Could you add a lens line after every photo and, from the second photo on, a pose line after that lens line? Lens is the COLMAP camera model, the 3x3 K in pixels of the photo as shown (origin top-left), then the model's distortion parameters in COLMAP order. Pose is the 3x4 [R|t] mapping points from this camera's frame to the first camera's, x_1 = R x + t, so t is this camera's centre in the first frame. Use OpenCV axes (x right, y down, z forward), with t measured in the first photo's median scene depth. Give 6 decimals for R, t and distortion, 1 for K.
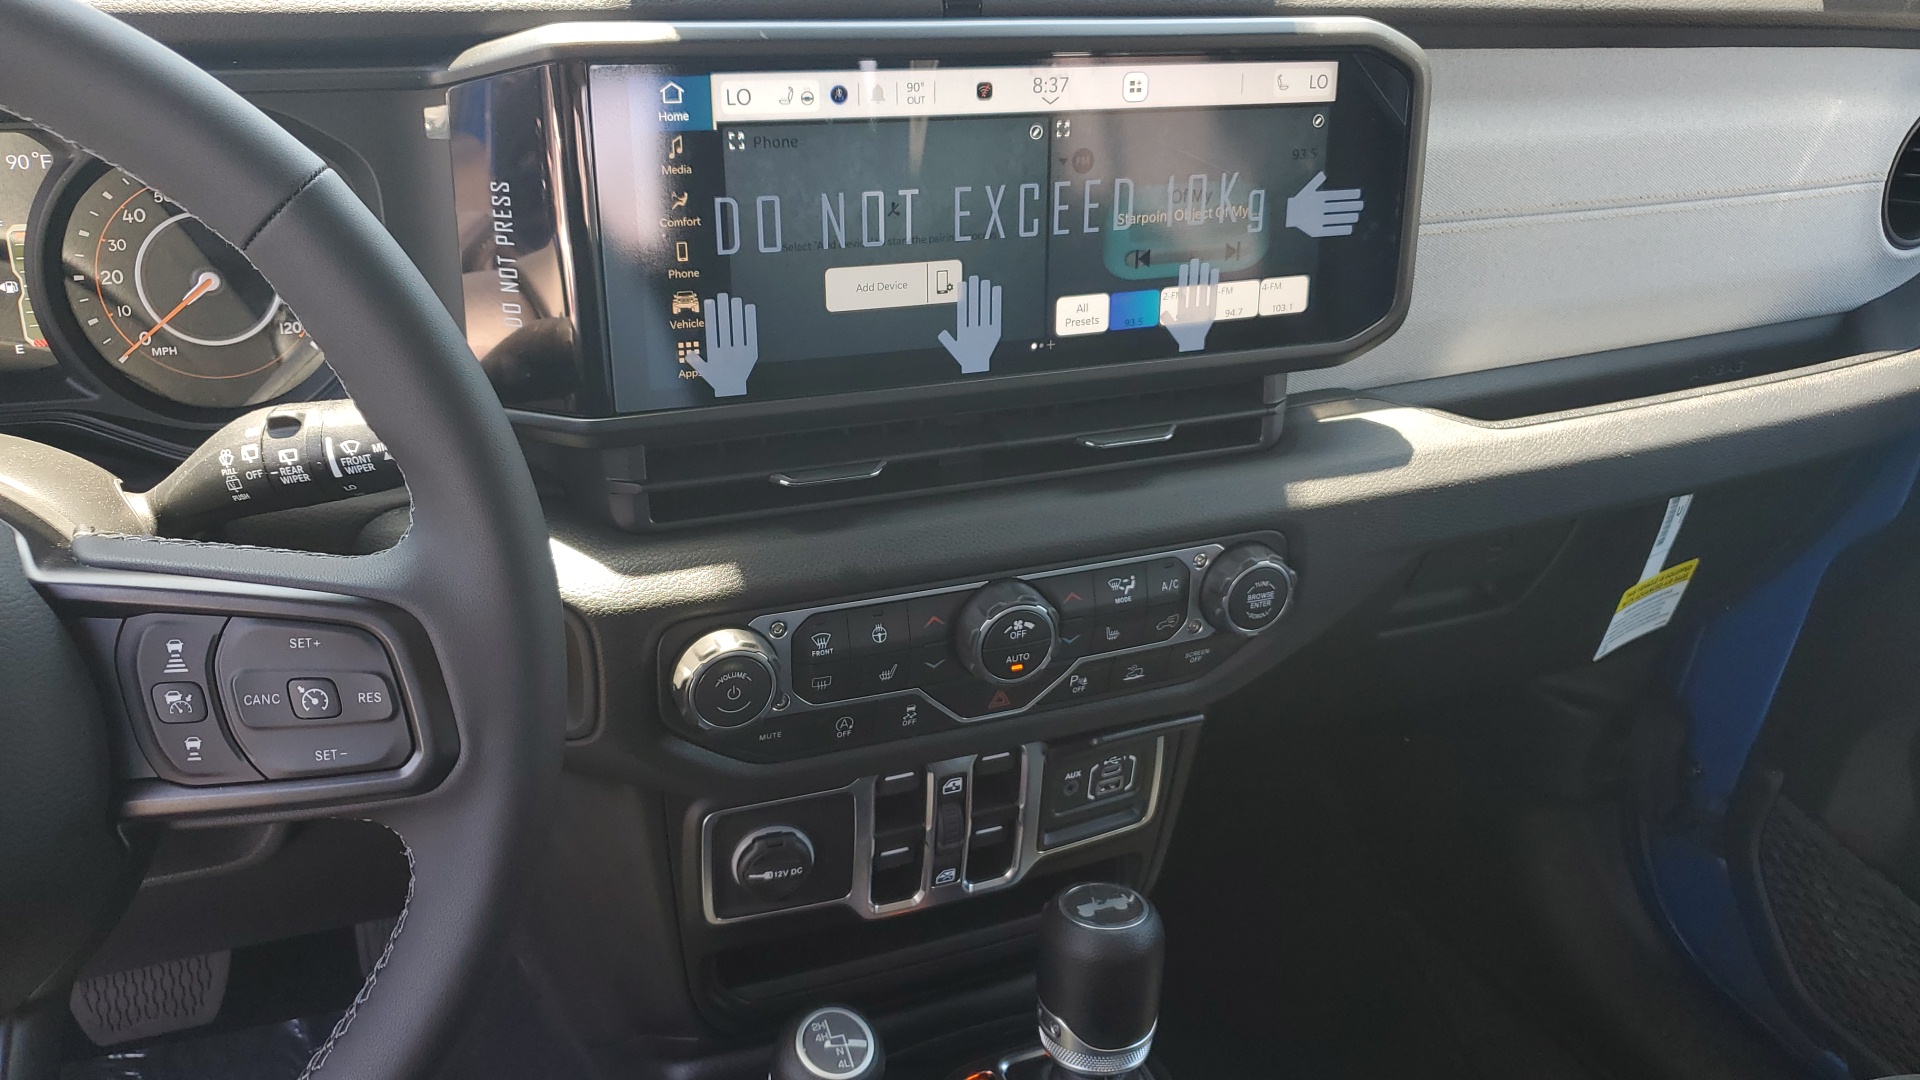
lens RADIAL K [[1465.6, 0, 958.8], [0, 1465.6, 532.8], [0, 0, 1]] dist [0.063744, -0.049094]
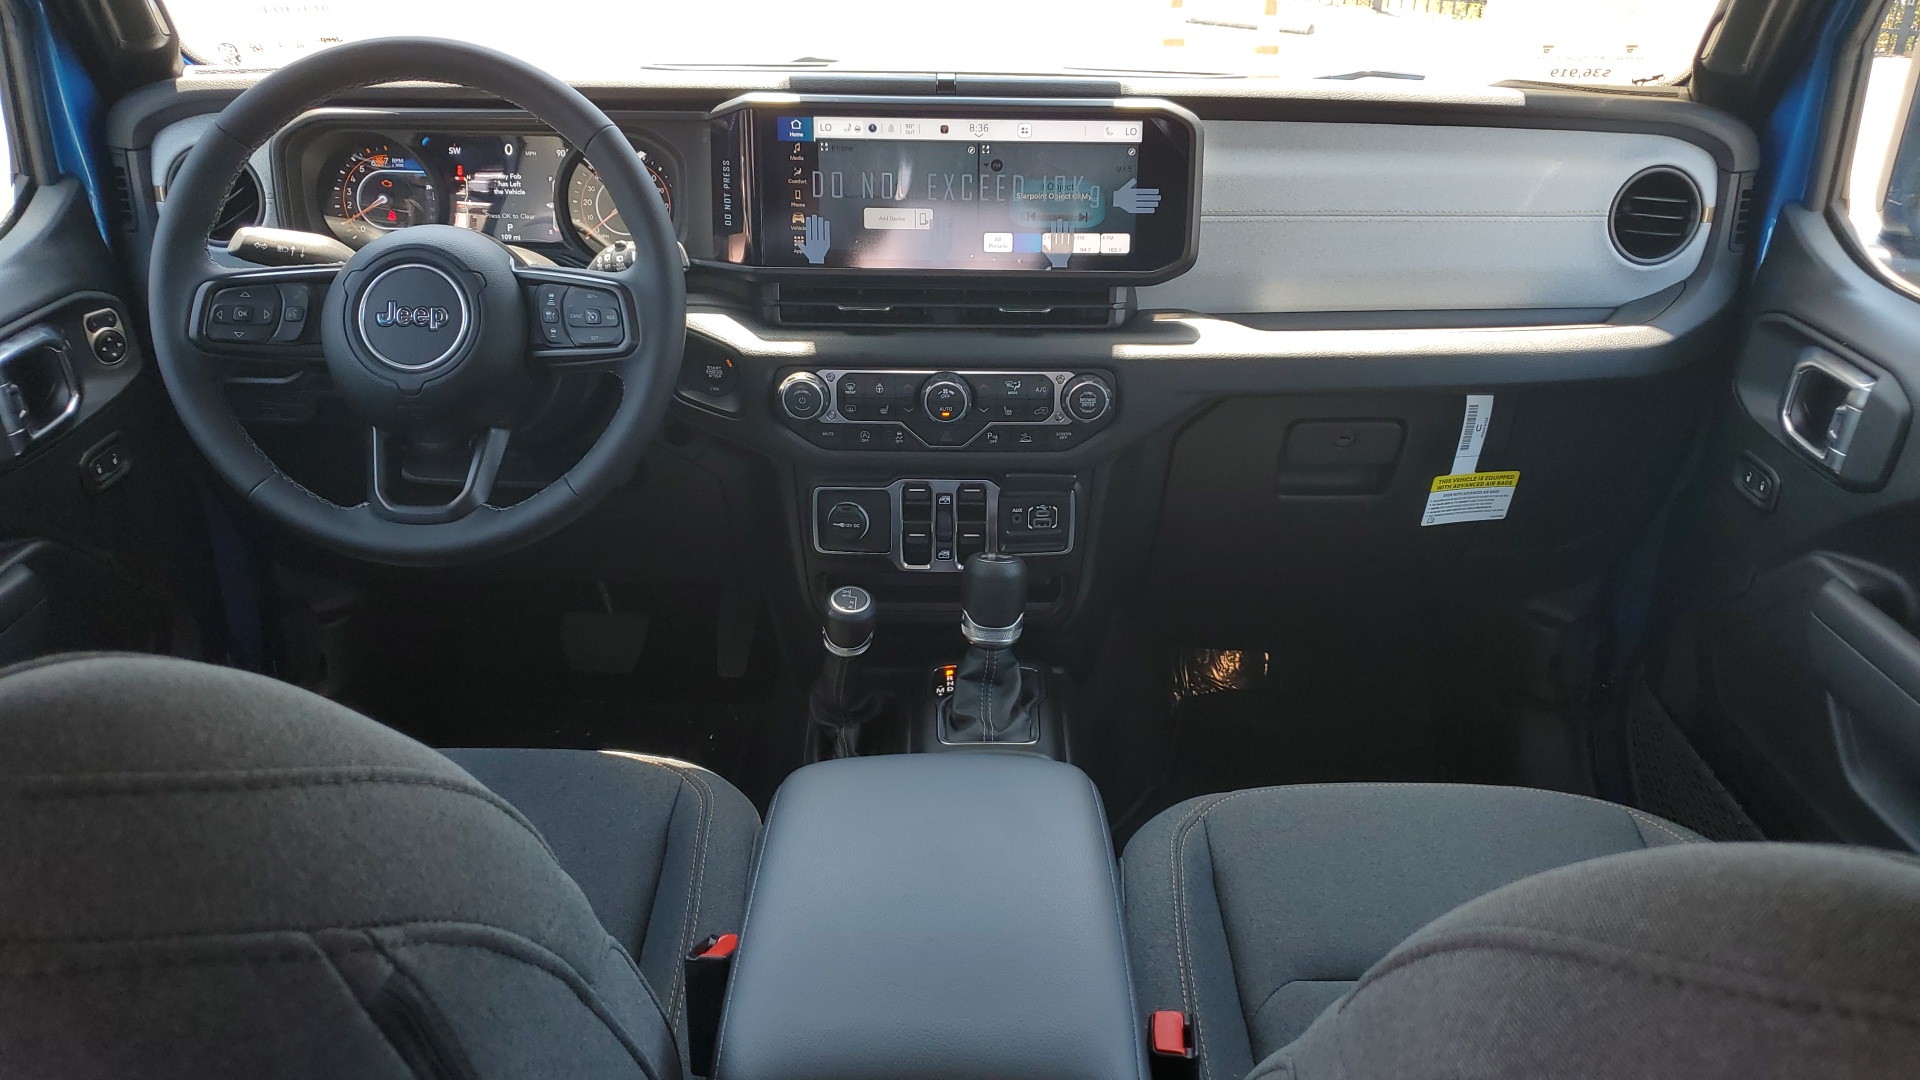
lens RADIAL K [[1465.6, 0, 960.3], [0, 1465.6, 550.2], [0, 0, 1]] dist [0.063744, -0.049094]
pose [[0.923402, 0.120362, -0.364475, 0.805443], [-0.142741, 0.989141, -0.034988, 0.340076], [0.356306, 0.084334, 0.930556, -0.841168]]
